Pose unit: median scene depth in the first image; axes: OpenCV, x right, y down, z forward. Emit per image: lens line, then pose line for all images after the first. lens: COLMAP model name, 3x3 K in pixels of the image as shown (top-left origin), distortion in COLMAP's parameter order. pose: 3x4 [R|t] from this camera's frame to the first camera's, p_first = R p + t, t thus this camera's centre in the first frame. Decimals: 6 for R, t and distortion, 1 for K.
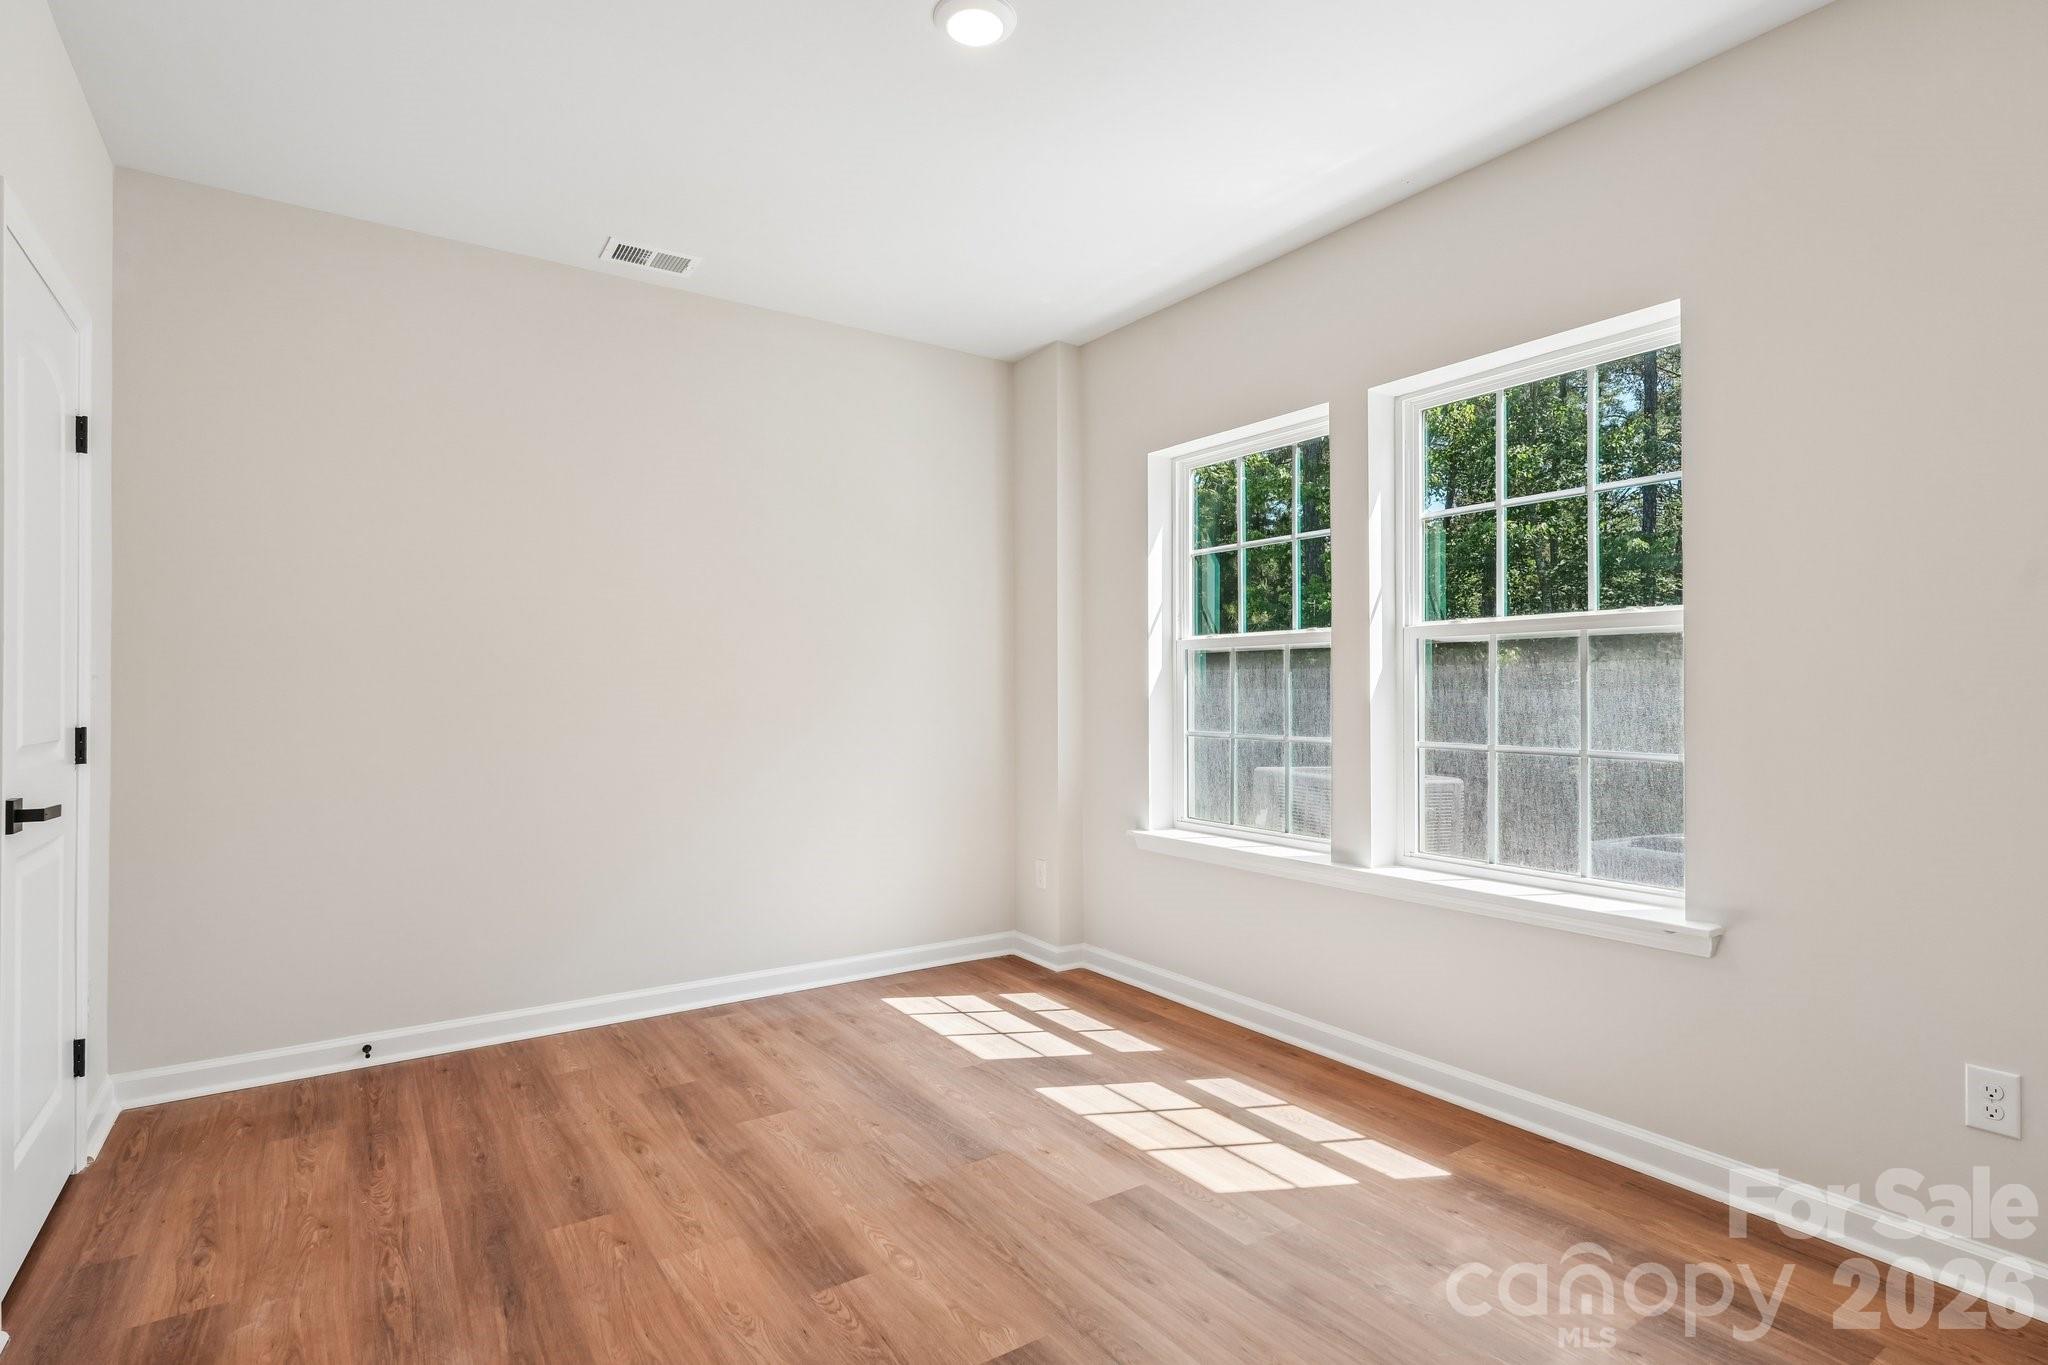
lens RADIAL K [[1017.5, 0, 956.1], [0, 1017.5, 709.3], [0, 0, 1]] dist [0.016647, -0.002381]
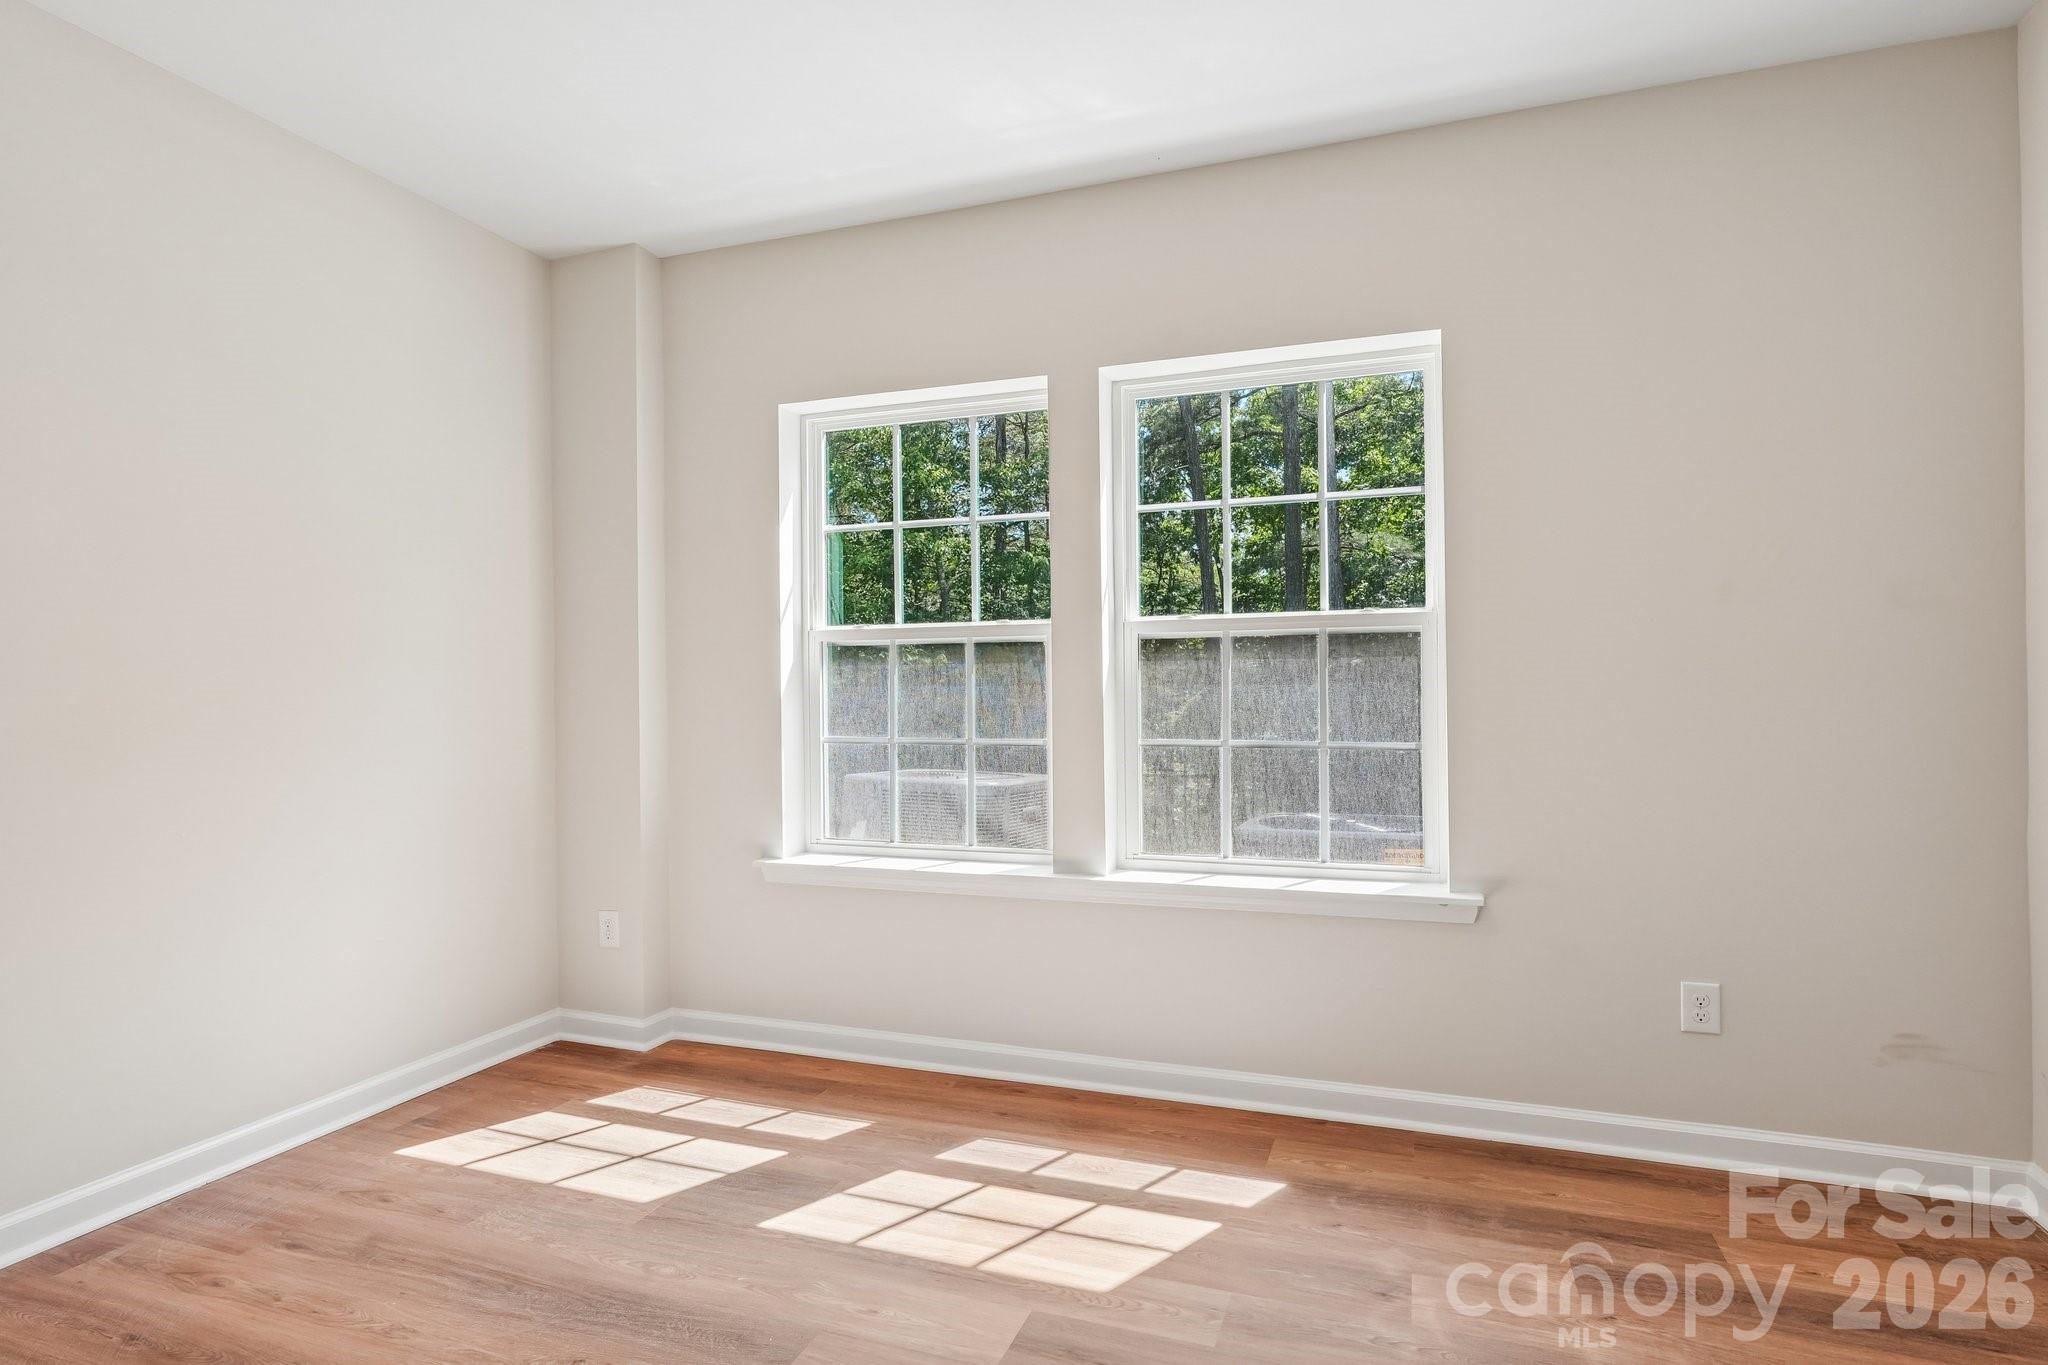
lens RADIAL K [[1029.3, 0, 944.3], [0, 1029.3, 702.9], [0, 0, 1]] dist [0.002565, 0.001005]
pose [[0.786997, -0.010952, 0.616859, -0.260968], [0.017416, 0.999838, -0.004468, -0.002138], [-0.616711, 0.014260, 0.787061, 0.301020]]
